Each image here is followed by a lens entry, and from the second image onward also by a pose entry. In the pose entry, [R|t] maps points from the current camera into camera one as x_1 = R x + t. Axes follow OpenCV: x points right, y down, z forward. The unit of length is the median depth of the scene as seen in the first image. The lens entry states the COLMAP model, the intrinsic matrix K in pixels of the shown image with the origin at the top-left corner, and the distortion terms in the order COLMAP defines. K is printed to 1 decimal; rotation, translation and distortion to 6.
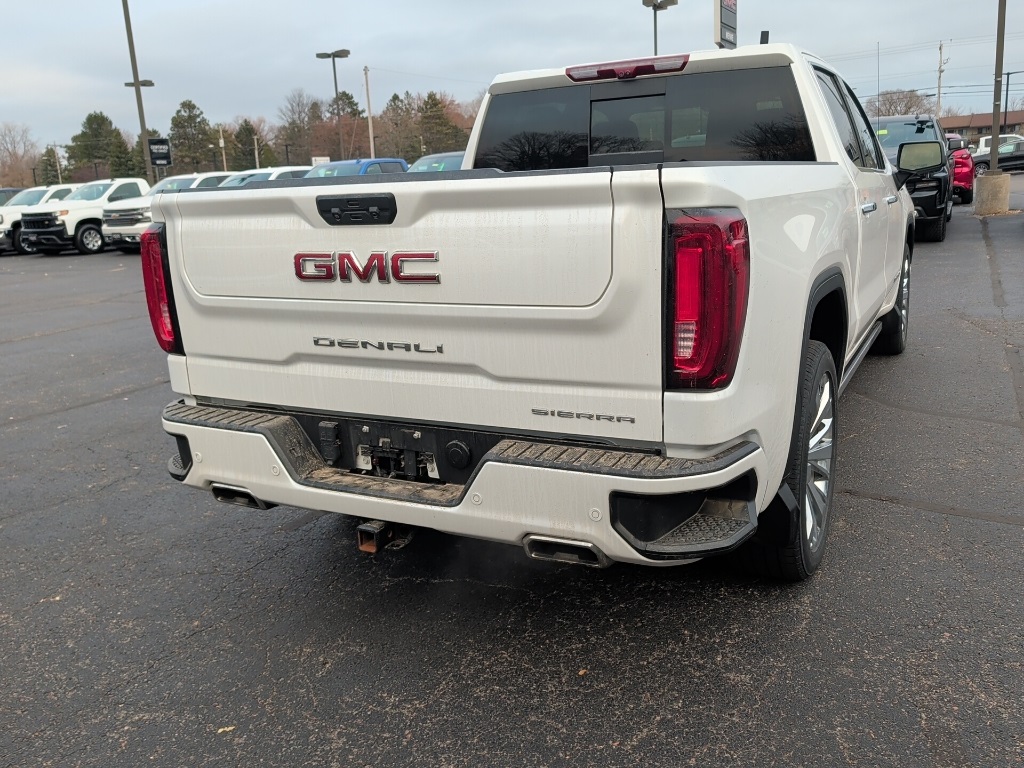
lens RADIAL K [[866.5, 0, 515.6], [0, 866.5, 348.4], [0, 0, 1]] dist [0.023499, -0.009834]
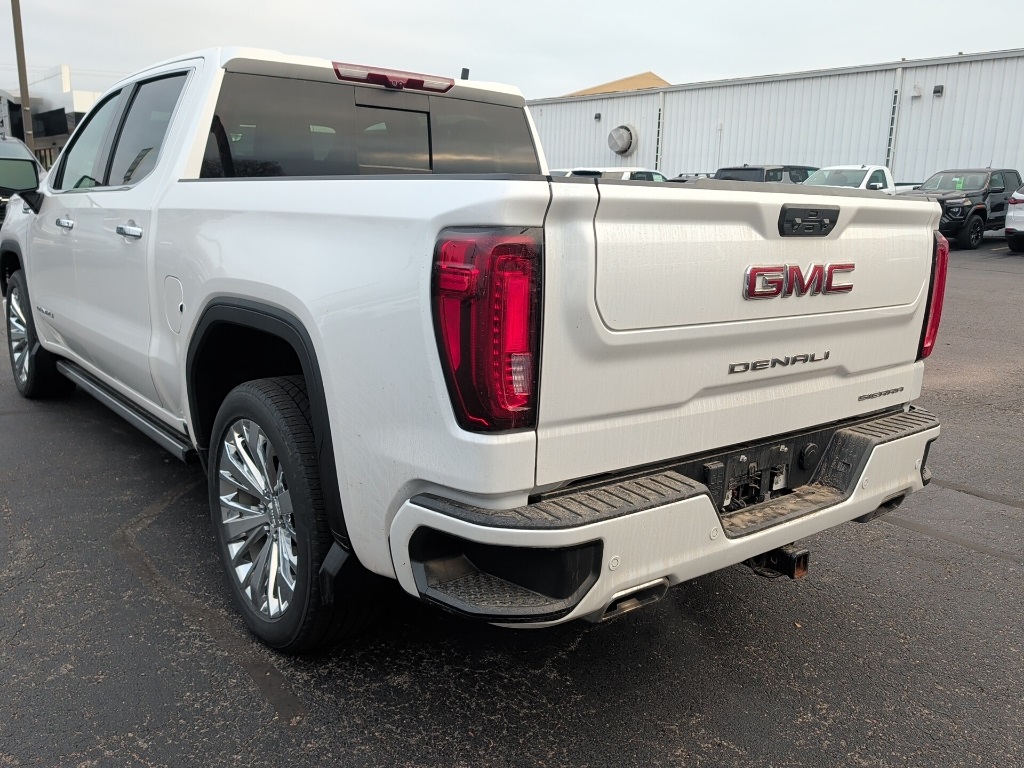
lens RADIAL K [[866.5, 0, 515.6], [0, 866.5, 348.4], [0, 0, 1]] dist [0.023499, -0.009834]
pose [[0.408239, -0.092663, 0.908160, -1.149050], [0.125420, 0.991094, 0.044746, -0.098365], [-0.904218, 0.095634, 0.416225, 0.863369]]
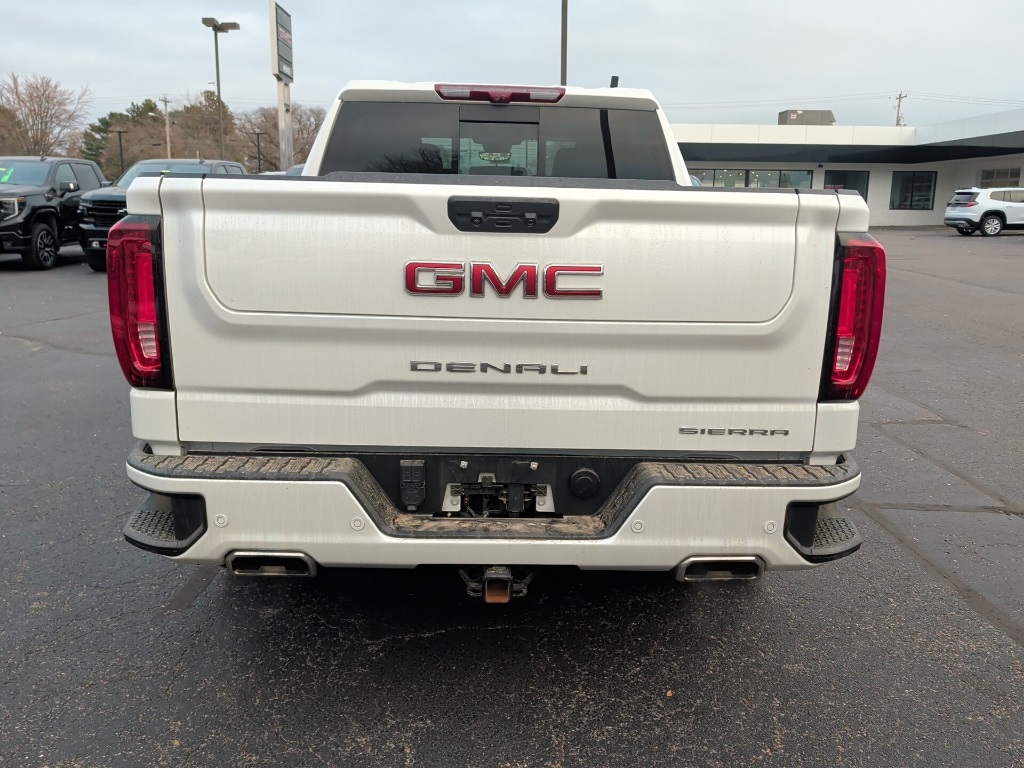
lens RADIAL K [[859.7, 0, 513.5], [0, 859.7, 355.8], [0, 0, 1]] dist [0.048809, -0.079554]
pose [[0.872992, -0.015469, 0.487488, -0.577188], [0.028899, 0.999381, -0.020040, 0.001819], [-0.486877, 0.031582, 0.872899, 0.220464]]
